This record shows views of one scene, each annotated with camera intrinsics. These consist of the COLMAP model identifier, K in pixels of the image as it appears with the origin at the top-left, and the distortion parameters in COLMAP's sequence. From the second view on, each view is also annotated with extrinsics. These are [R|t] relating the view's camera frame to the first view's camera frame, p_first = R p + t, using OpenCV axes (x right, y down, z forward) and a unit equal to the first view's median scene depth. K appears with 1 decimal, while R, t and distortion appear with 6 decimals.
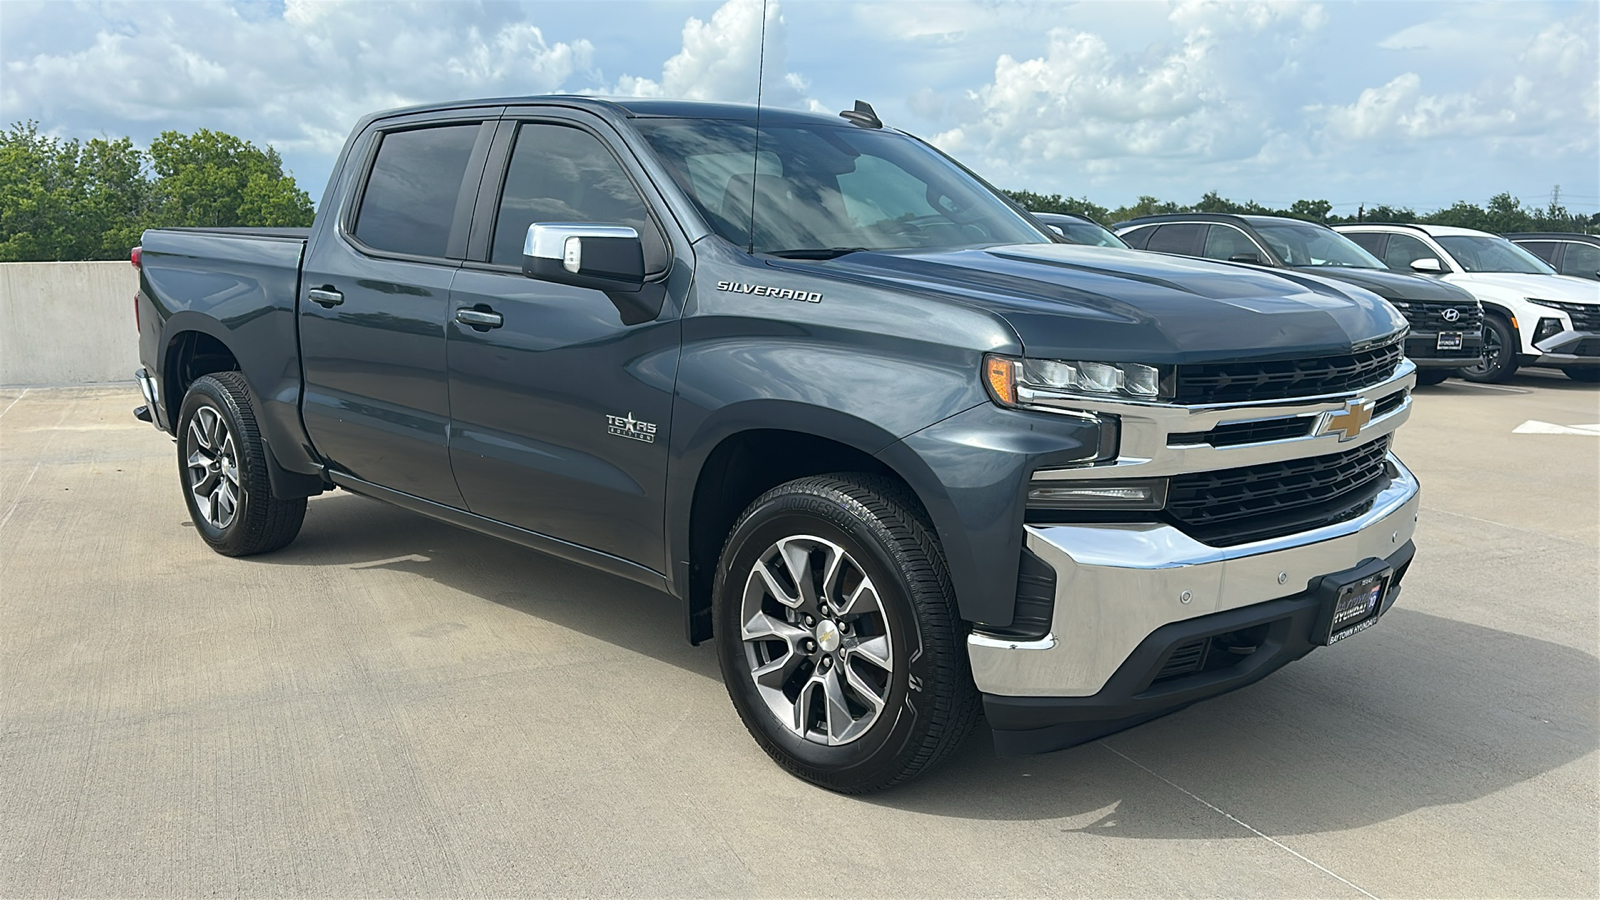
lens RADIAL K [[1361.4, 0, 800.0], [0, 1361.4, 450.0], [0, 0, 1]] dist [0.123805, -0.181435]
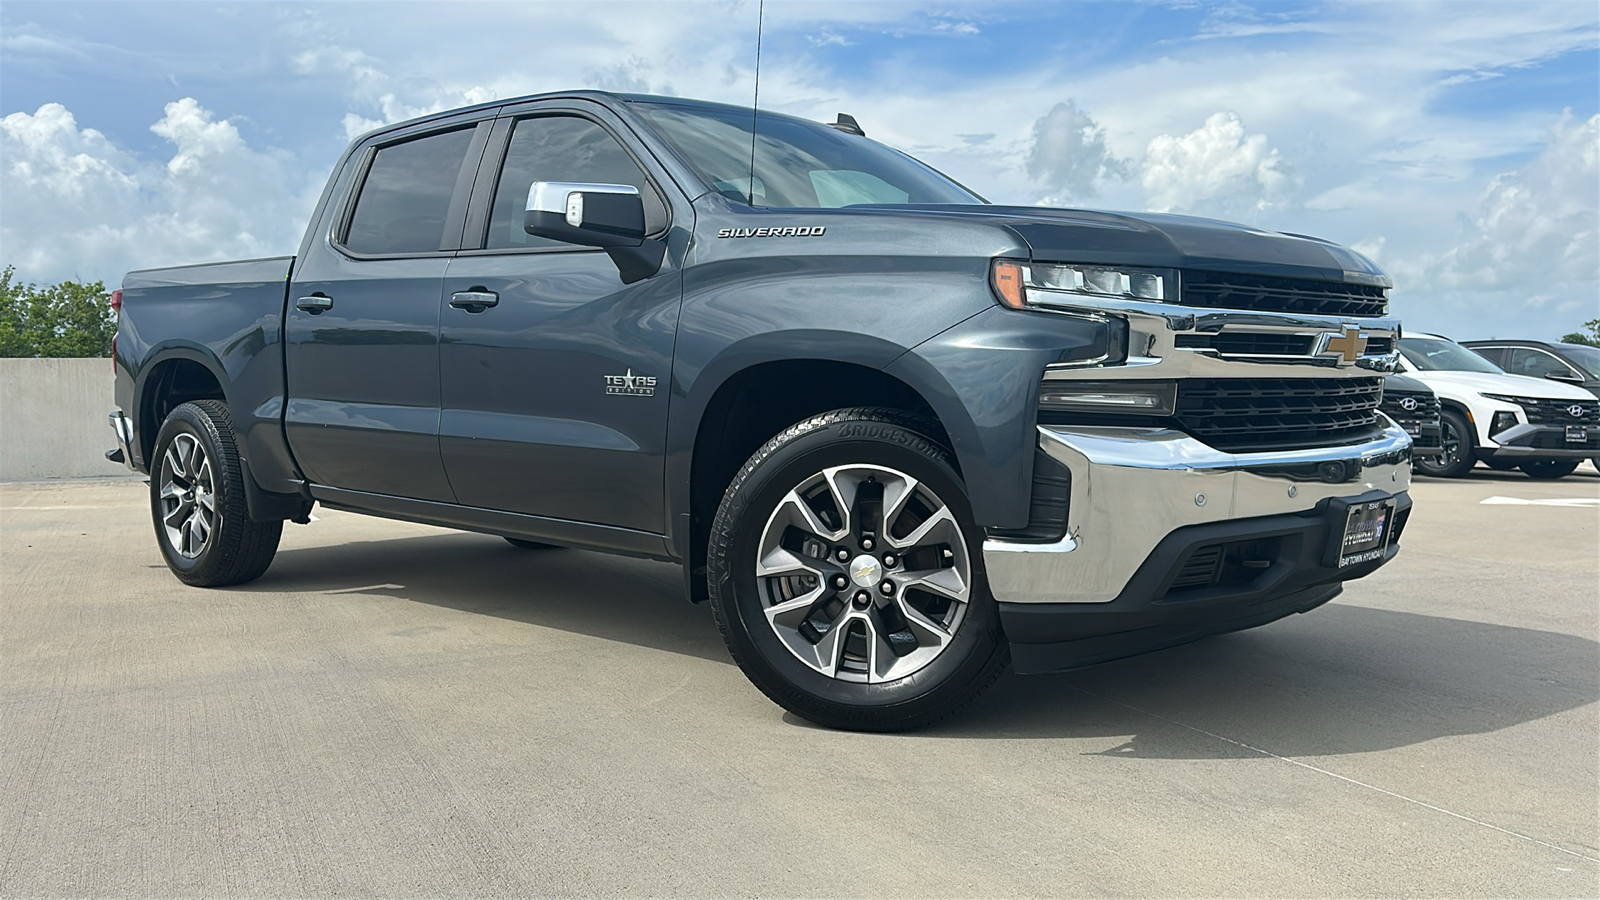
lens RADIAL K [[1354.3, 0, 789.1], [0, 1354.3, 449.2], [0, 0, 1]] dist [0.120731, -0.186601]
pose [[0.999691, 0.007298, 0.023759, -0.025601], [-0.004388, 0.992725, -0.120320, 0.129822], [-0.024464, 0.120178, 0.992451, 0.016615]]
